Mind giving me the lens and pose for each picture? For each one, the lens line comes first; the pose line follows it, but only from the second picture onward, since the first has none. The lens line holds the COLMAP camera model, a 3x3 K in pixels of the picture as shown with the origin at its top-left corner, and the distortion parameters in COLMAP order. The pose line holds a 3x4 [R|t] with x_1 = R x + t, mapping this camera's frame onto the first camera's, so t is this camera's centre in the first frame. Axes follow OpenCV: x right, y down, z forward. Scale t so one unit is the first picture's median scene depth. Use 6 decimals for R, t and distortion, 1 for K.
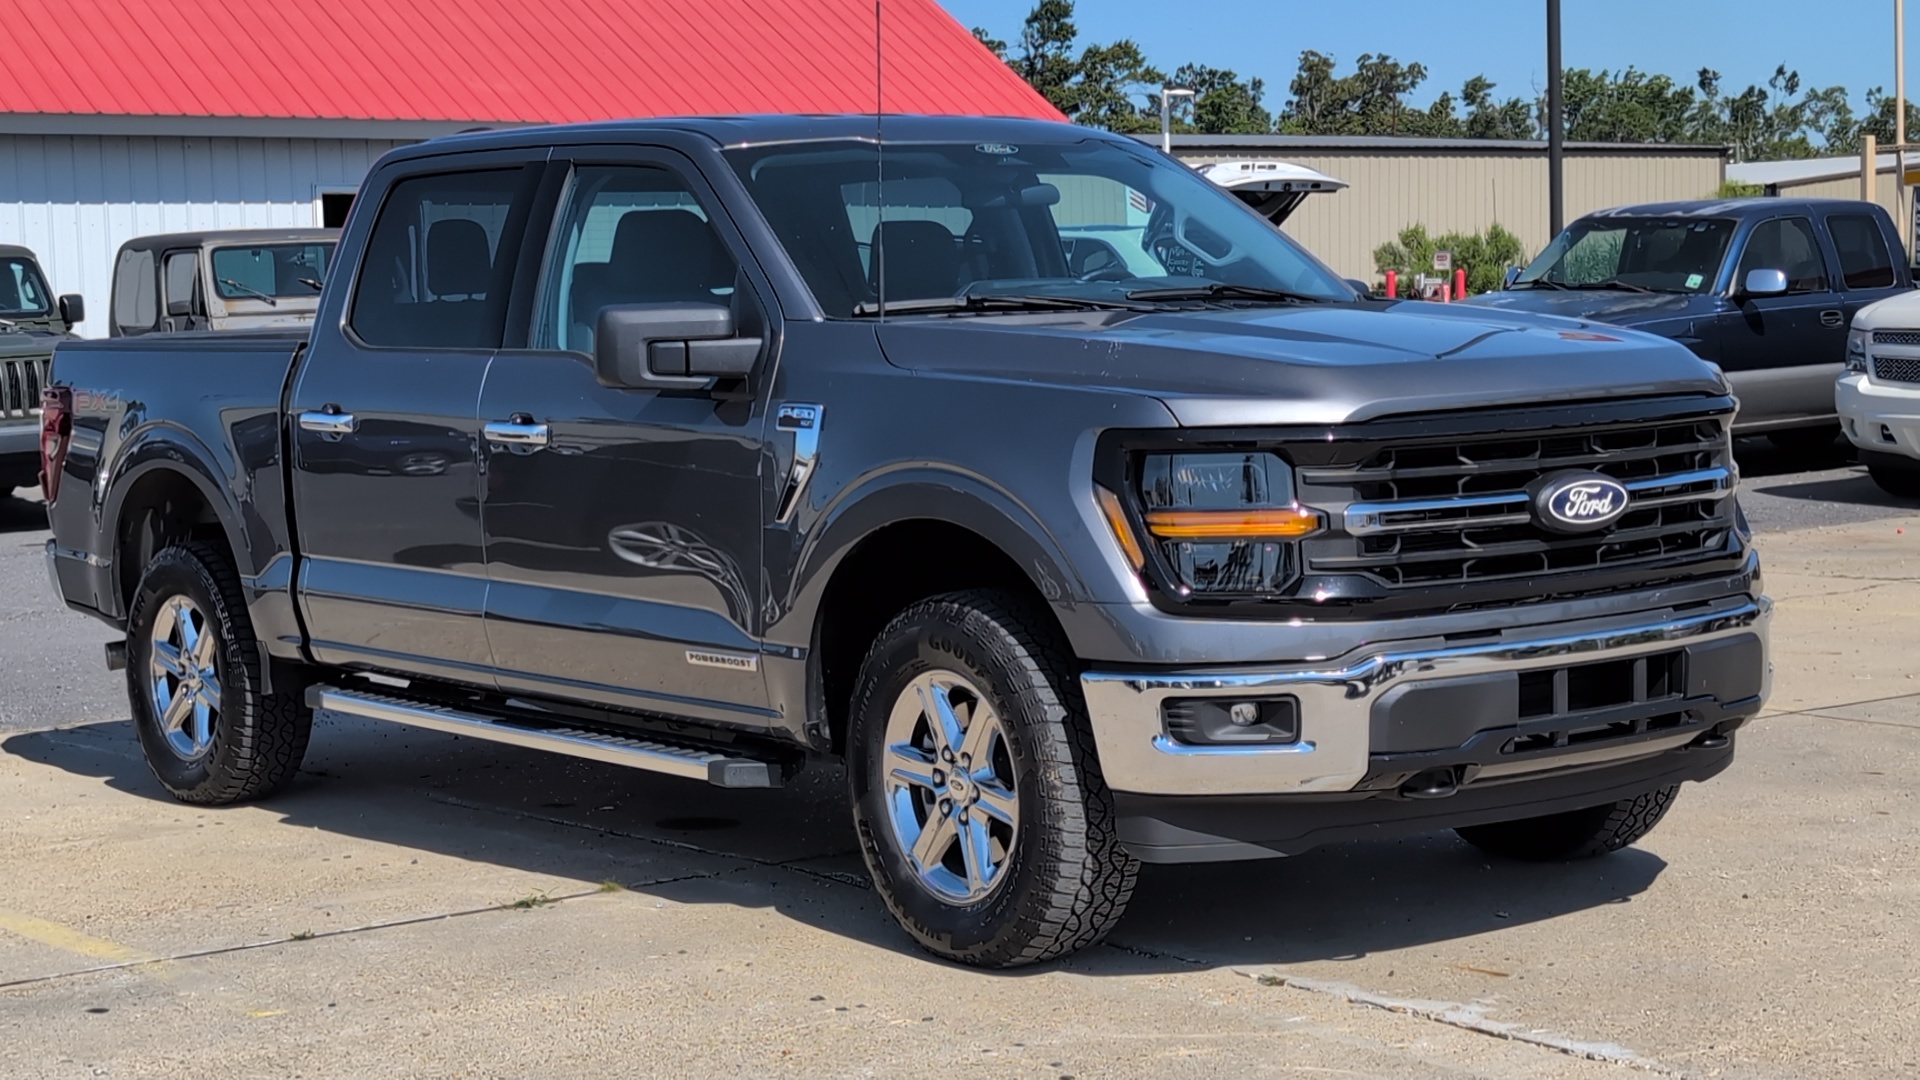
lens RADIAL K [[3218.3, 0, 960.0], [0, 3218.3, 540.0], [0, 0, 1]] dist [0.095967, -0.275766]
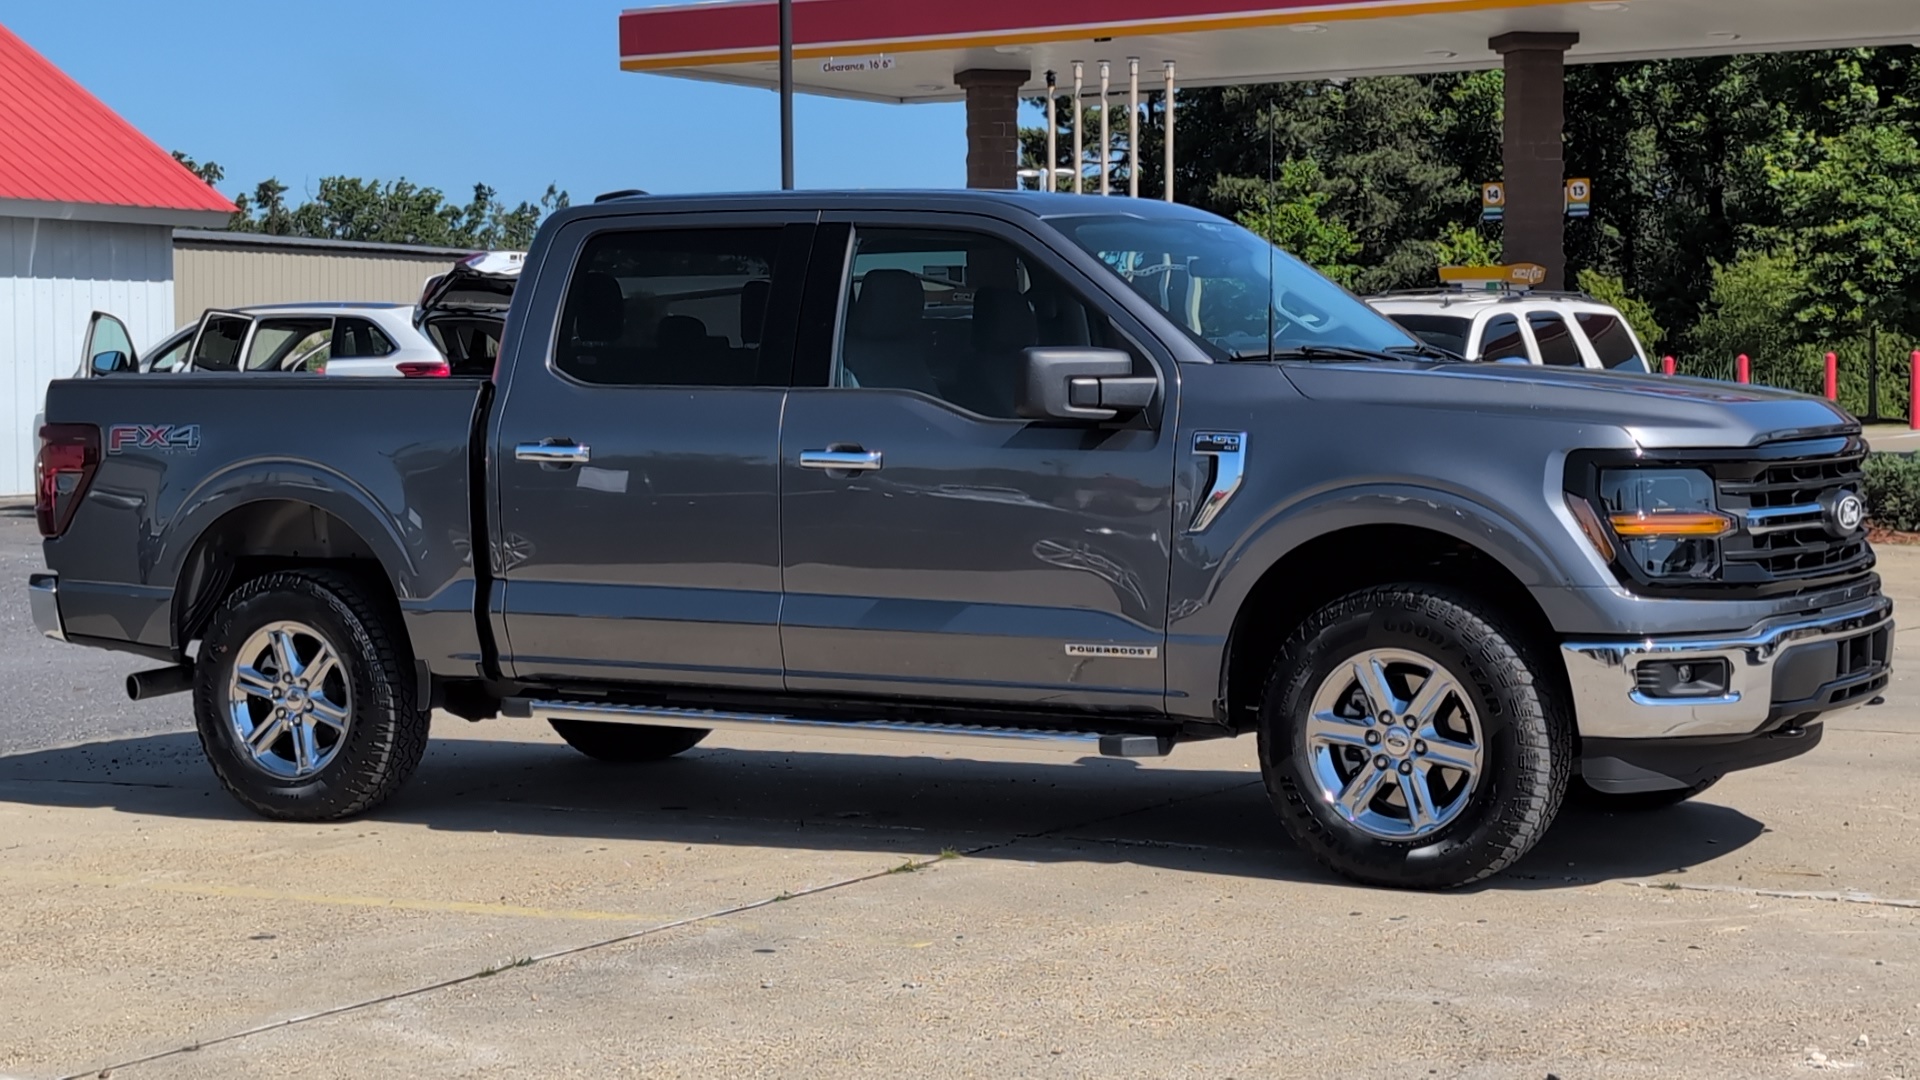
lens RADIAL K [[3218.3, 0, 960.0], [0, 3218.3, 540.0], [0, 0, 1]] dist [0.095967, -0.275766]
pose [[0.916712, 0.004277, 0.399526, -0.653443], [0.009146, 0.999456, -0.031686, 0.037093], [-0.399444, 0.032701, 0.916174, -0.060328]]
